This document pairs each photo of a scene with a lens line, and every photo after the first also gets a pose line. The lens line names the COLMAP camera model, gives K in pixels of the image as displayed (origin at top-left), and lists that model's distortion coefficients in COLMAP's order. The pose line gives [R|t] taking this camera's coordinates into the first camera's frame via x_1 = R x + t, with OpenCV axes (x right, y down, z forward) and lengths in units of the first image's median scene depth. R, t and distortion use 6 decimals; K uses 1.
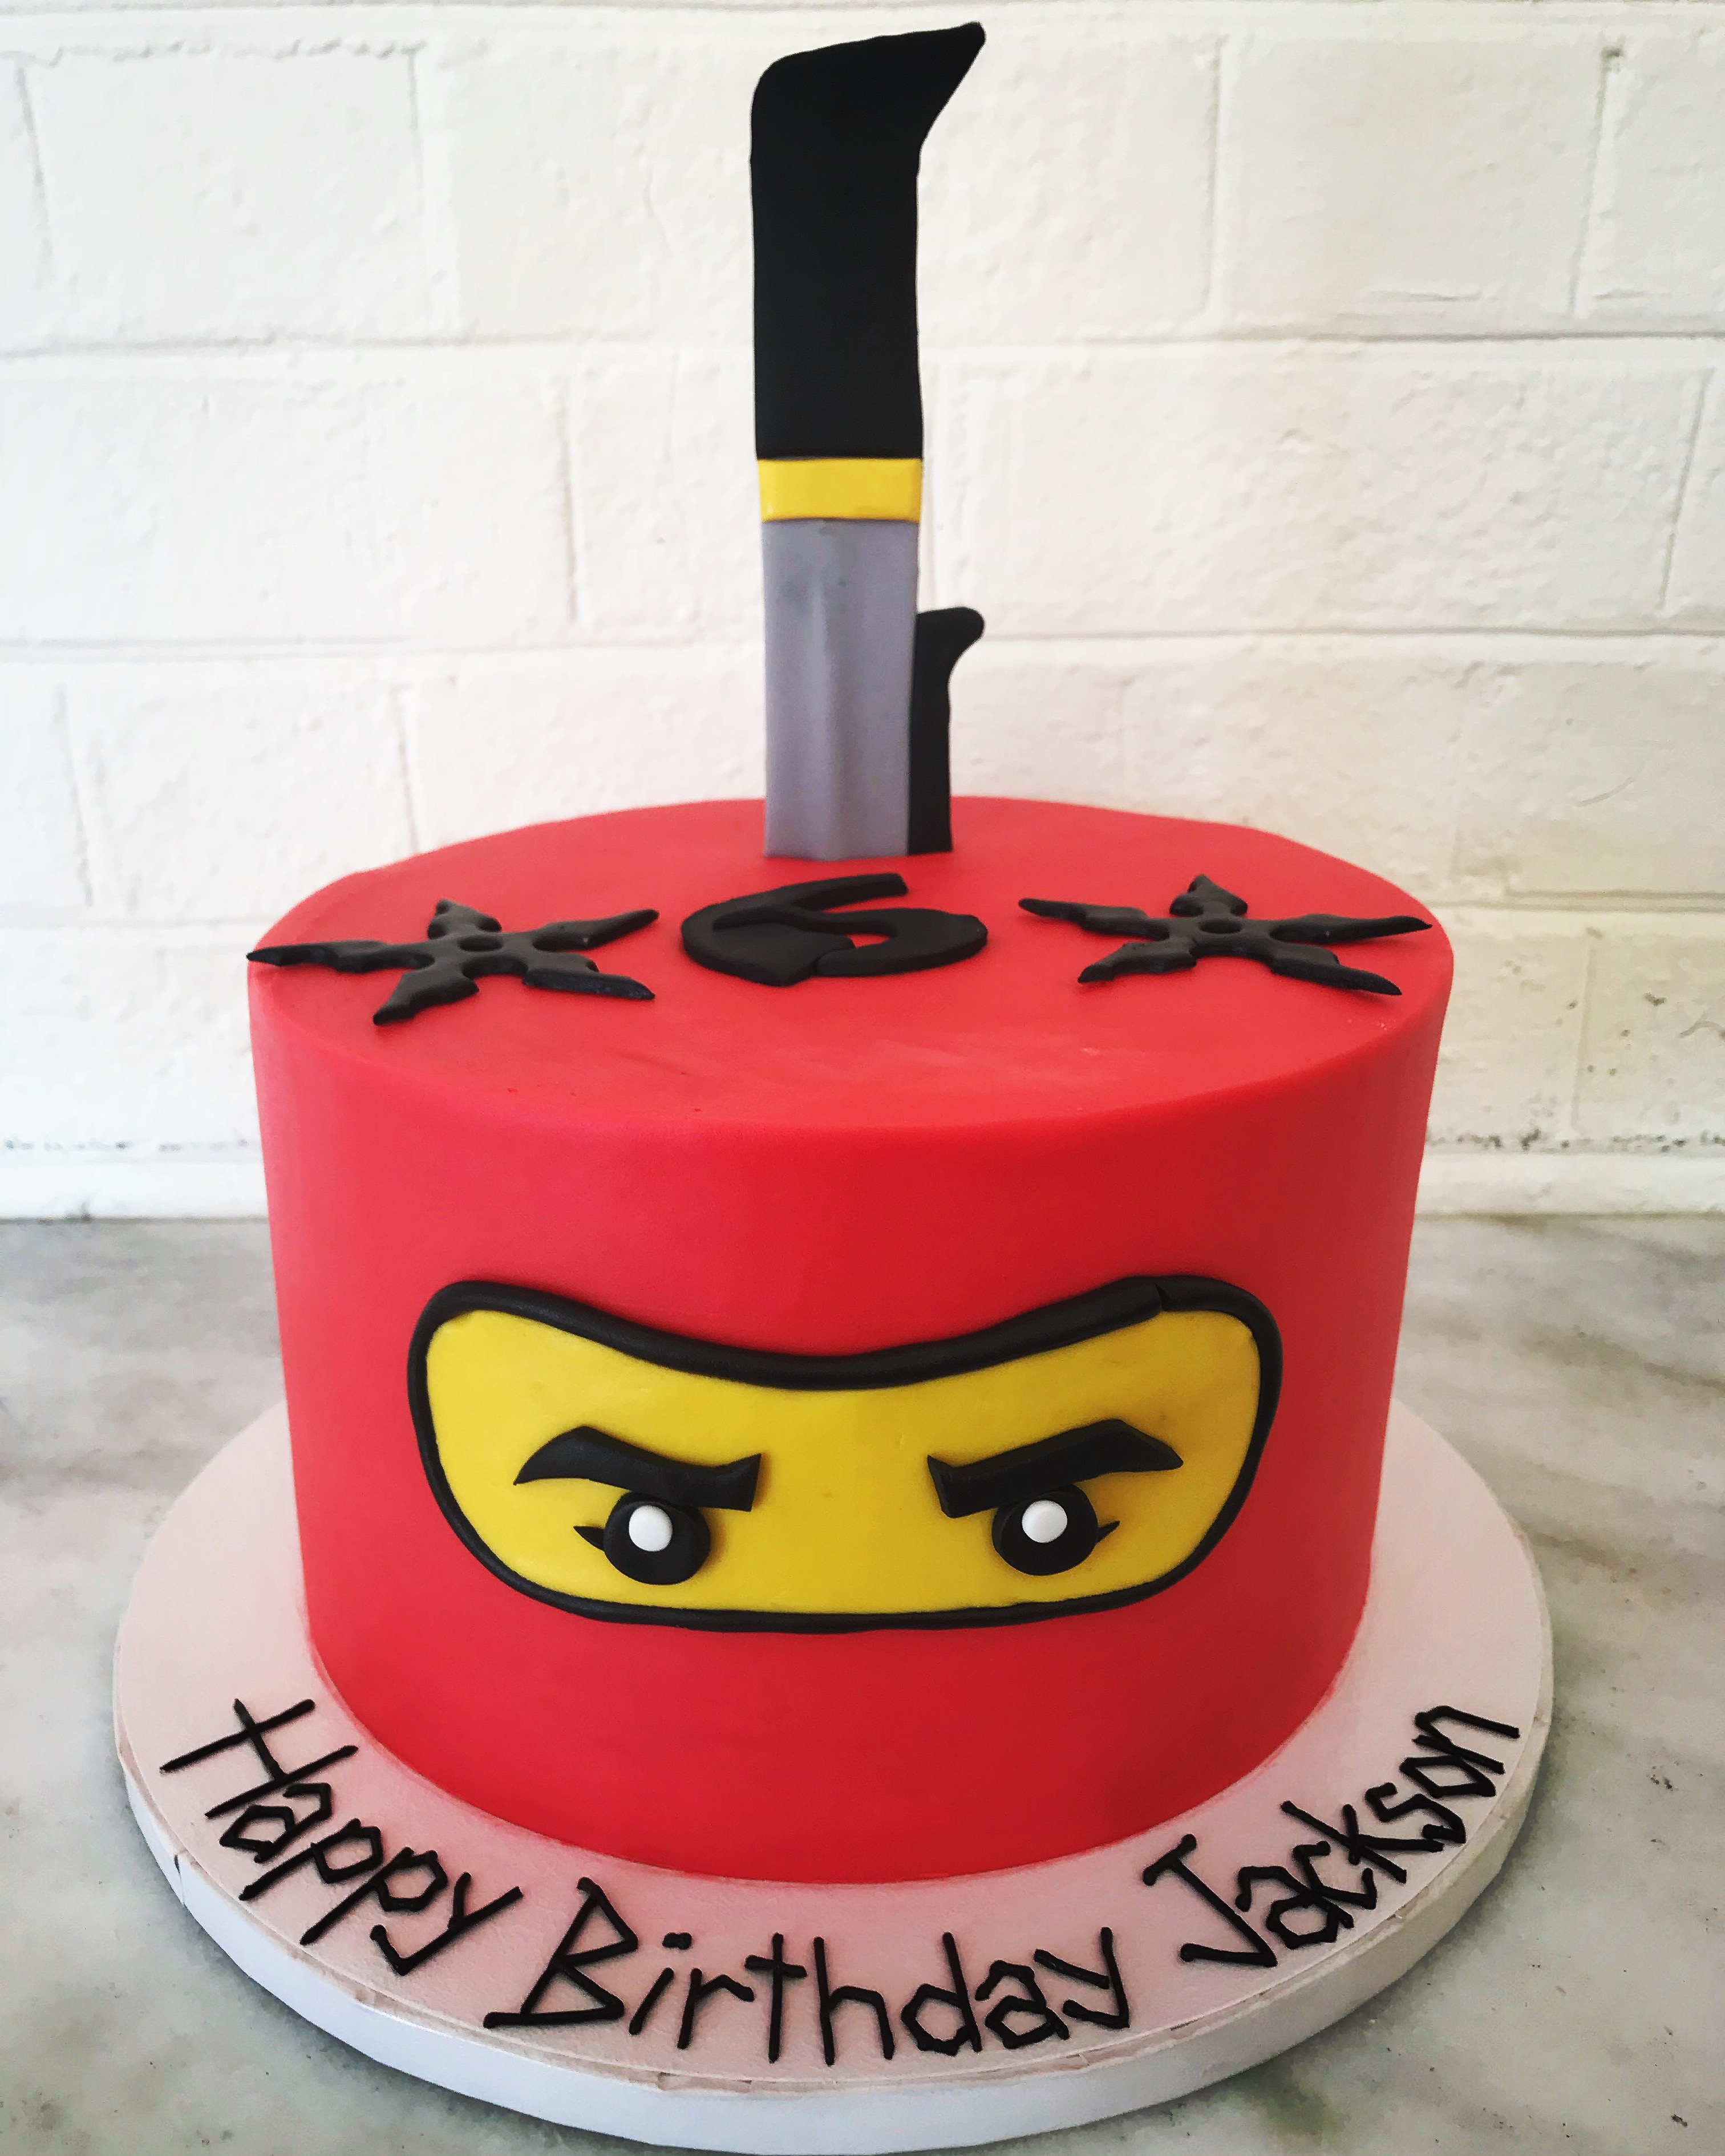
lens RADIAL K [[1935.5, 0, 879.5], [0, 1935.5, 1156.0], [0, 0, 1]] dist [-0.012910, 0.032061]
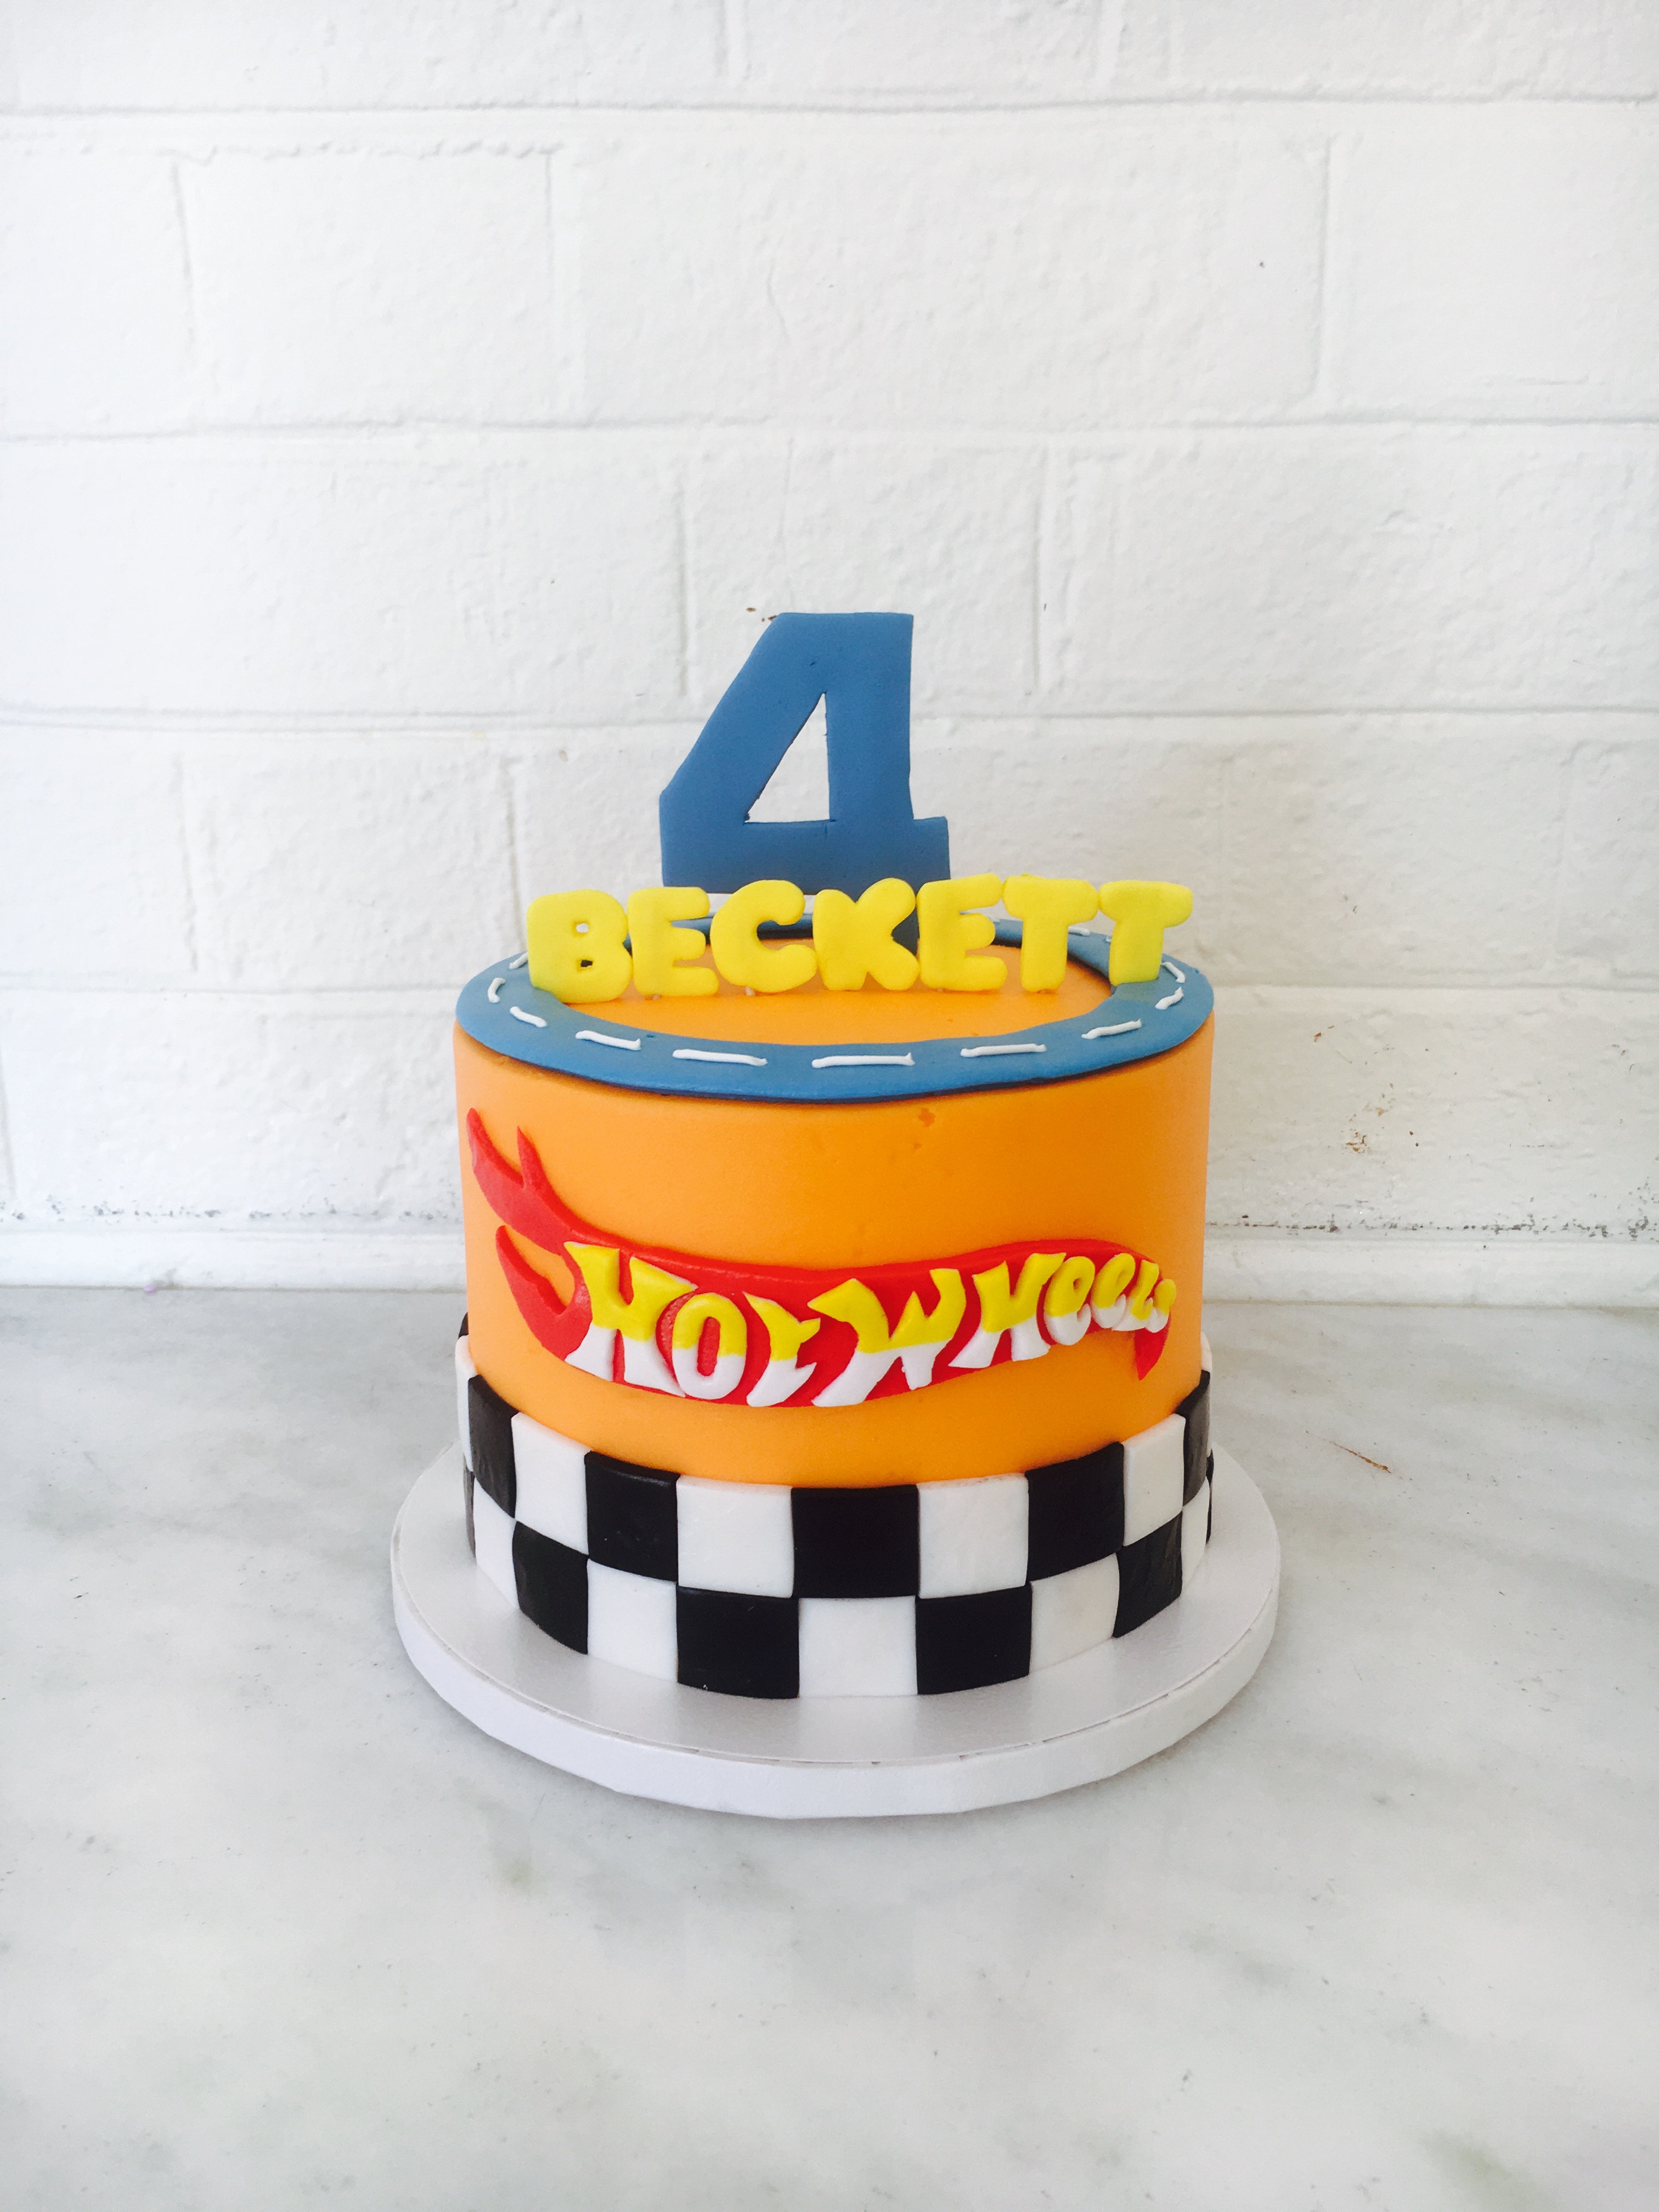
lens RADIAL K [[1882.3, 0, 826.1], [0, 1882.3, 1129.6], [0, 0, 1]] dist [0.075478, -0.109999]
pose [[0.999408, 0.013335, -0.031730, -0.048698], [-0.016421, 0.994946, -0.099062, 0.049000], [0.030249, 0.099525, 0.994575, 0.032959]]
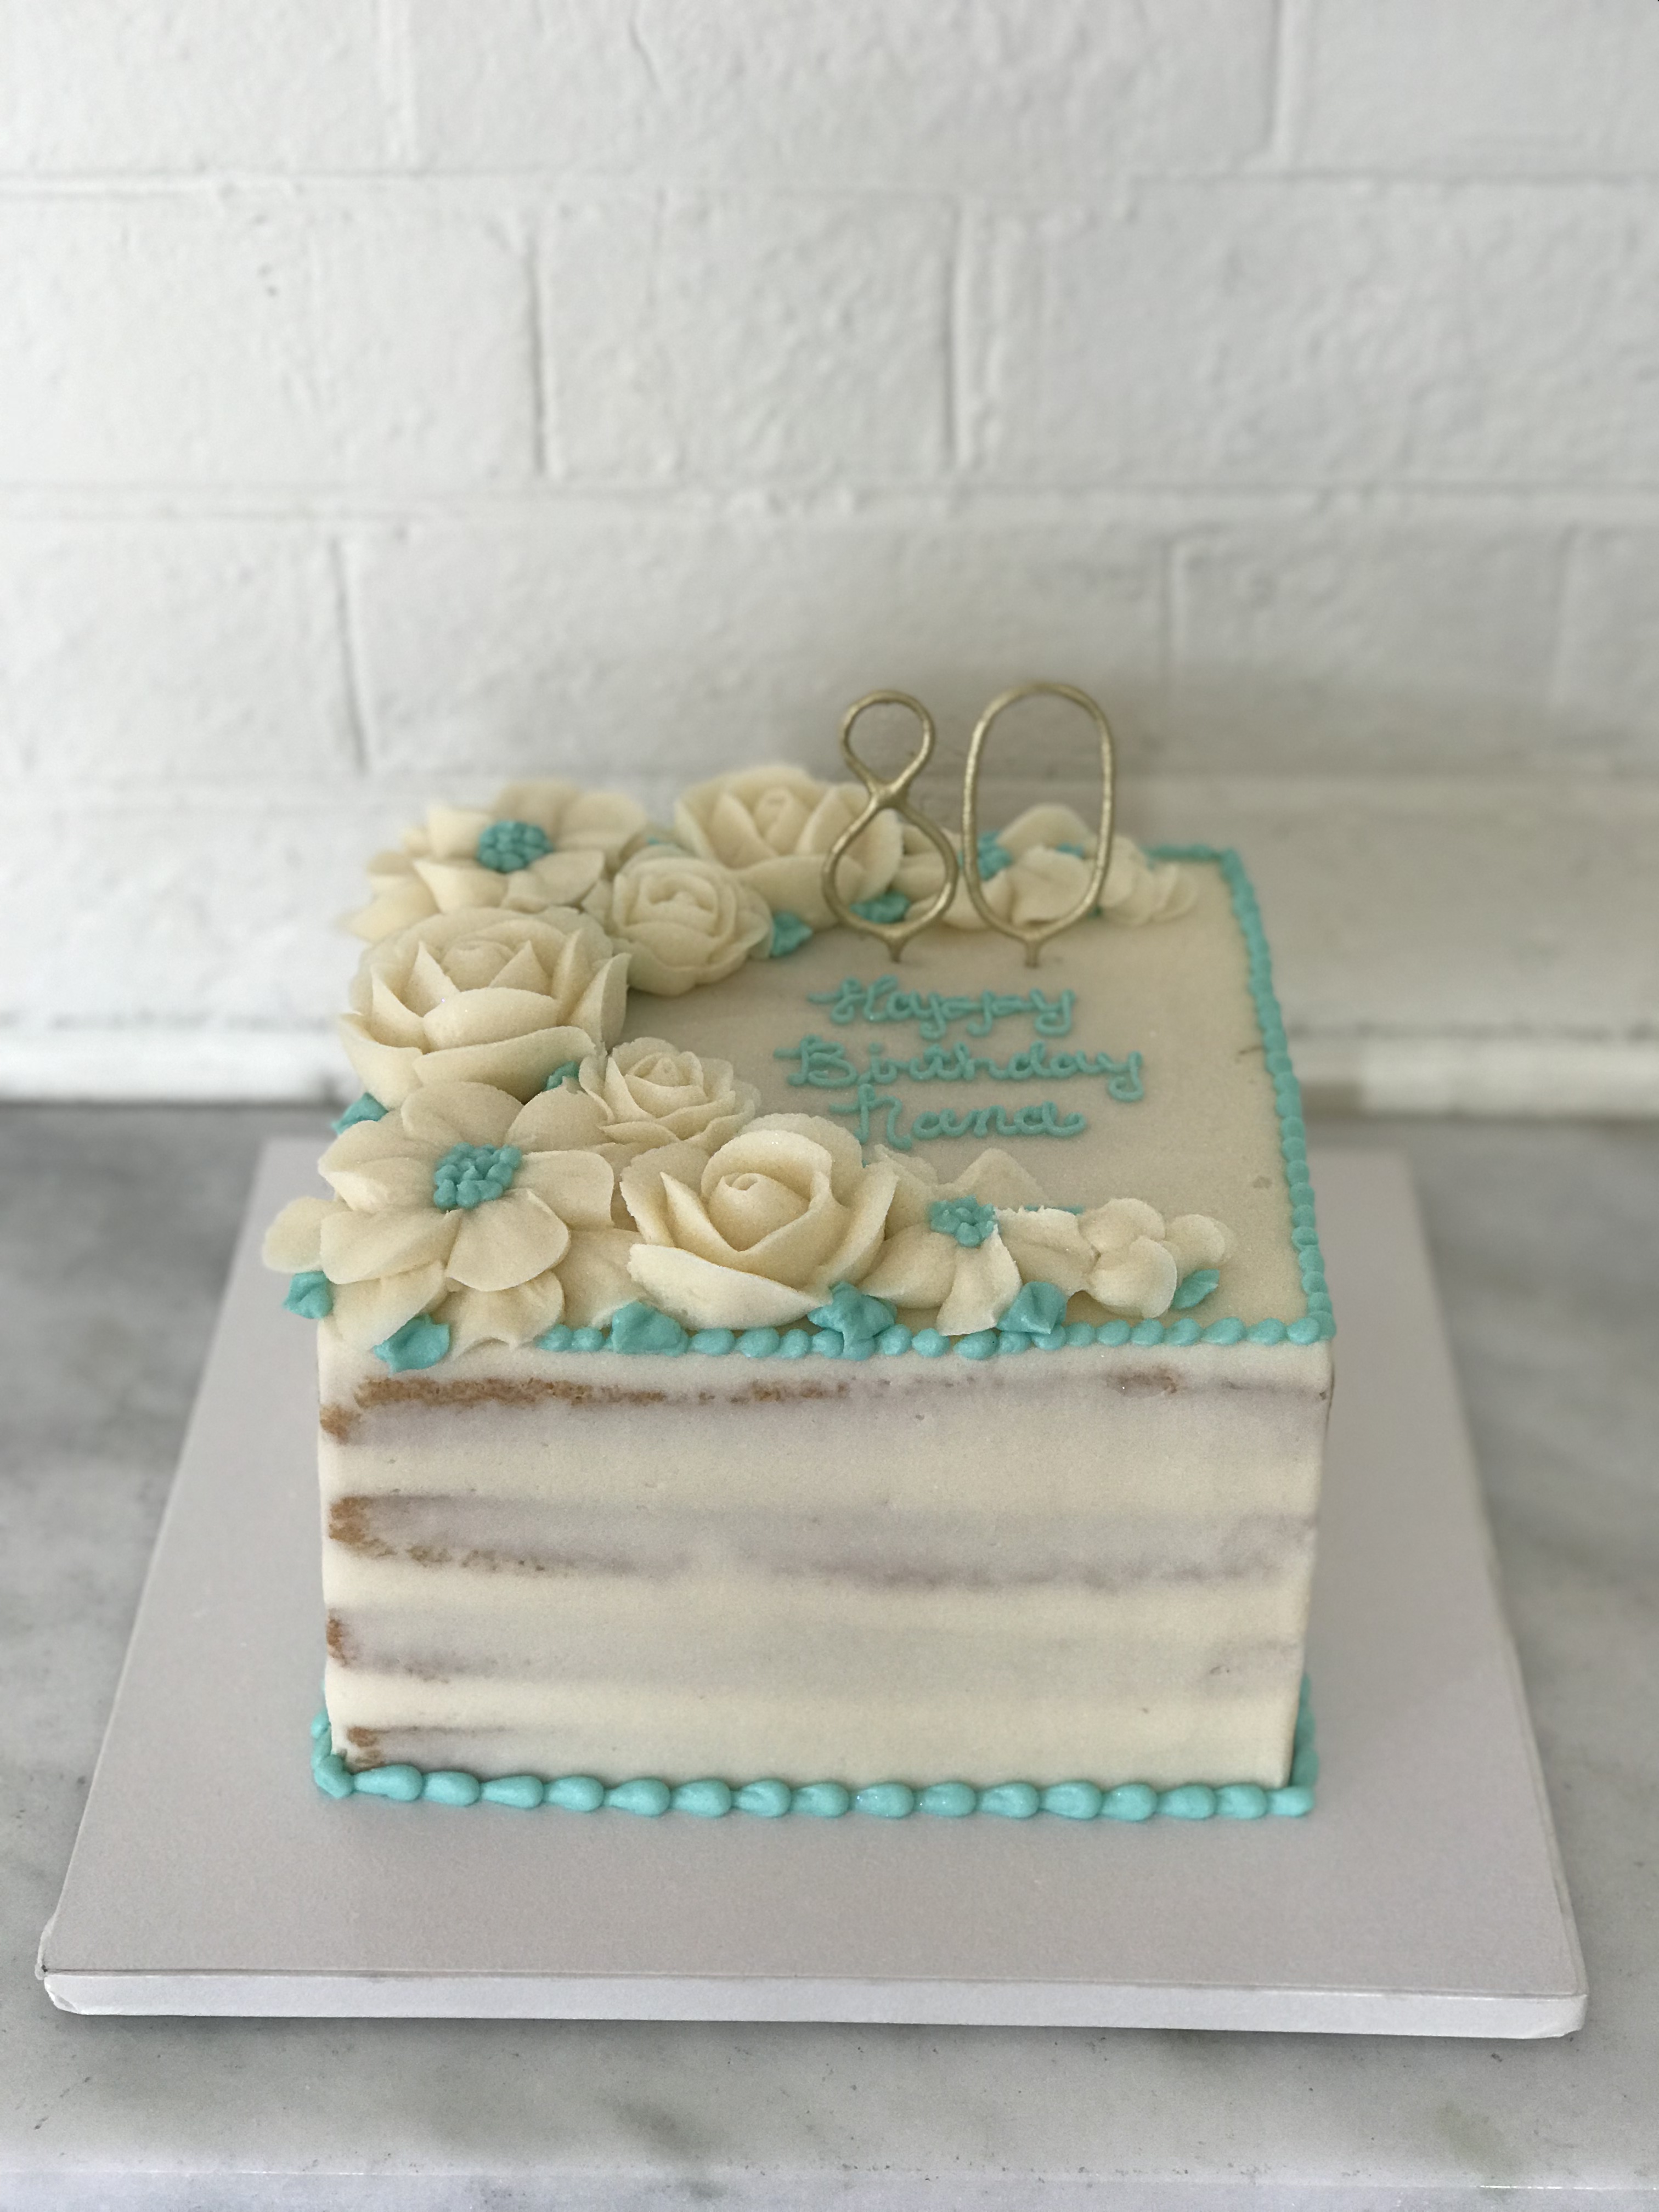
lens RADIAL K [[3616.0, 0, 831.5], [0, 3616.0, 1107.7], [0, 0, 1]] dist [0.035094, 0.000000]
pose [[0.999783, 0.014566, -0.014924, 0.001855], [-0.011746, 0.984653, 0.174128, -0.283673], [0.017231, -0.173915, 0.984610, -0.668615]]
